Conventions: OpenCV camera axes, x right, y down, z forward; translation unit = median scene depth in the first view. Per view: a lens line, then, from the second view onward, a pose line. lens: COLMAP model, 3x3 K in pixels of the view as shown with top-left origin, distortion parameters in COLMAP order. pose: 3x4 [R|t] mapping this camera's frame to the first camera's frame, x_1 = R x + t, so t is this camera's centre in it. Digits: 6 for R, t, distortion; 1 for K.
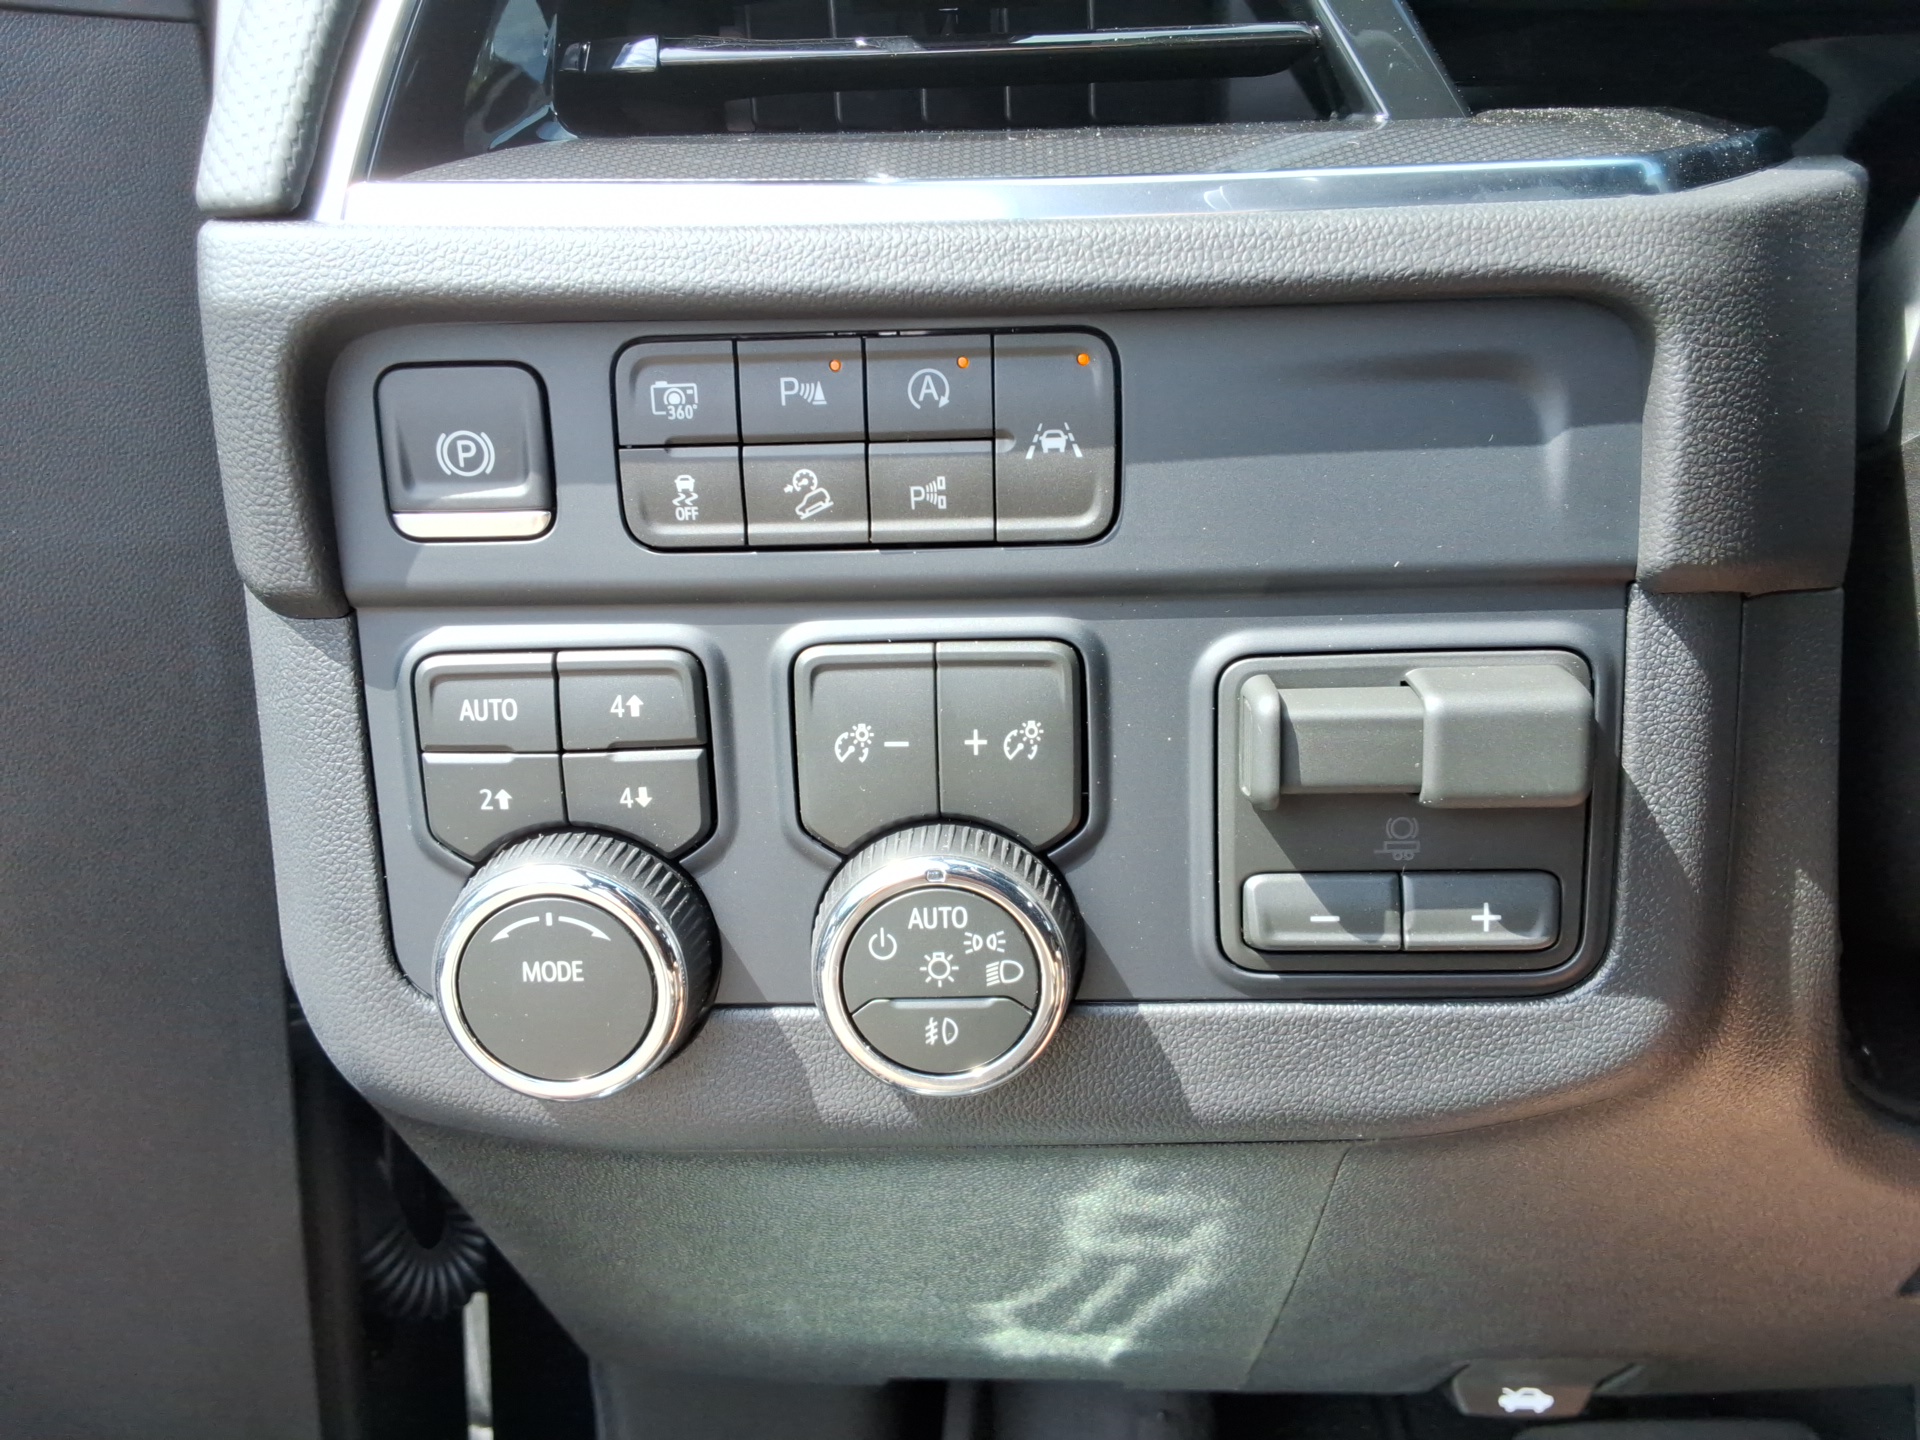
lens RADIAL K [[1541.3, 0, 973.1], [0, 1541.3, 697.4], [0, 0, 1]] dist [0.127528, -0.199590]
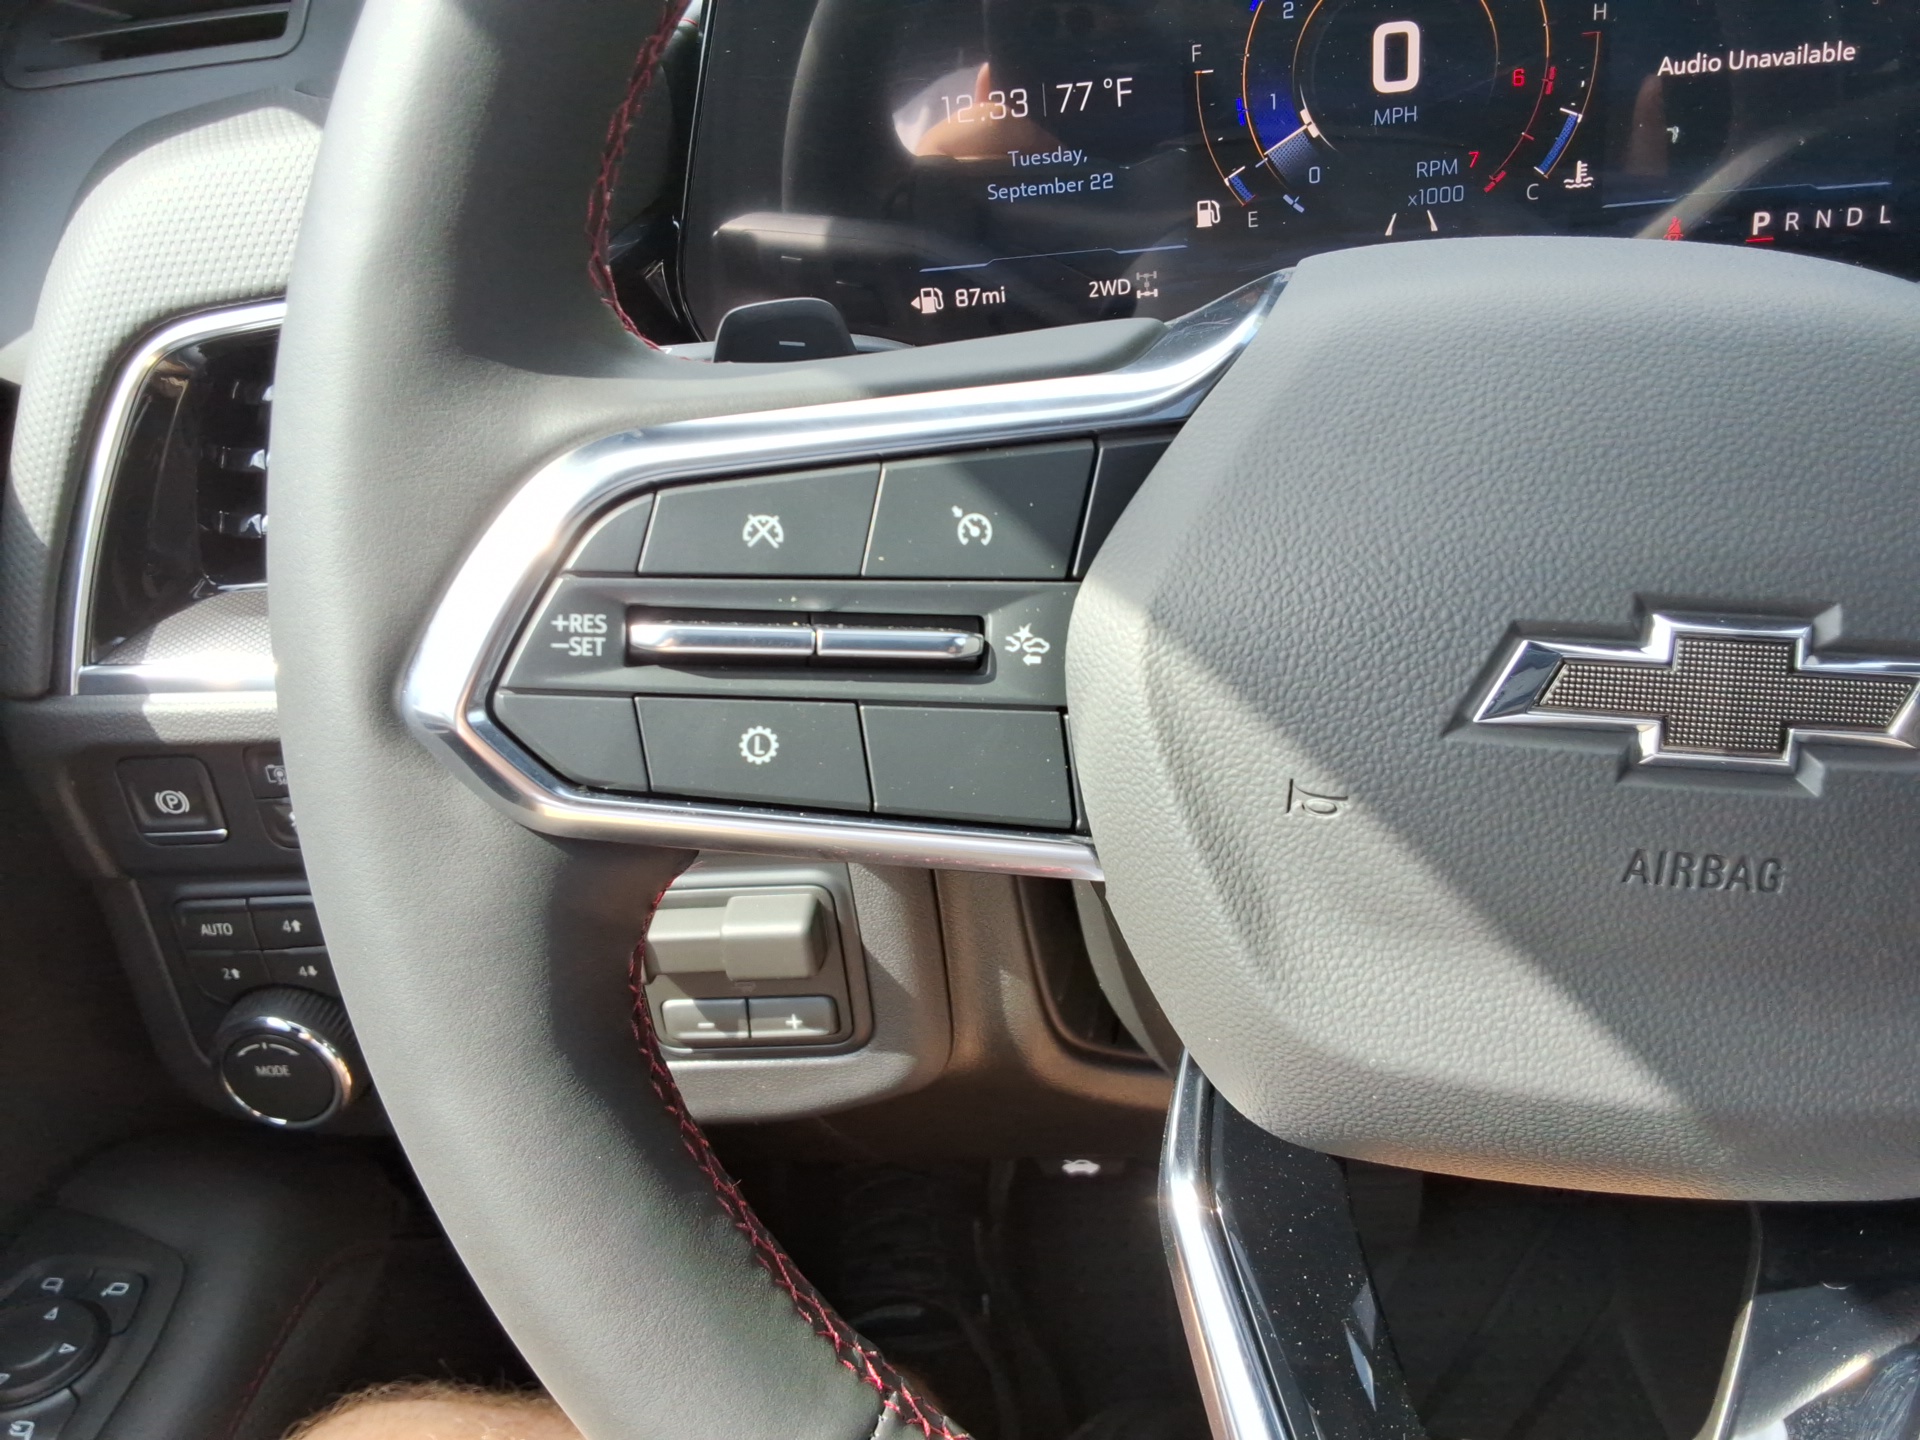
lens RADIAL K [[1569.7, 0, 972.8], [0, 1569.7, 684.2], [0, 0, 1]] dist [0.141635, -0.260665]
pose [[0.996098, -0.040788, -0.078257, 0.682702], [0.058730, 0.968279, 0.242873, -0.643427], [0.065869, -0.246521, 0.966896, -0.603923]]
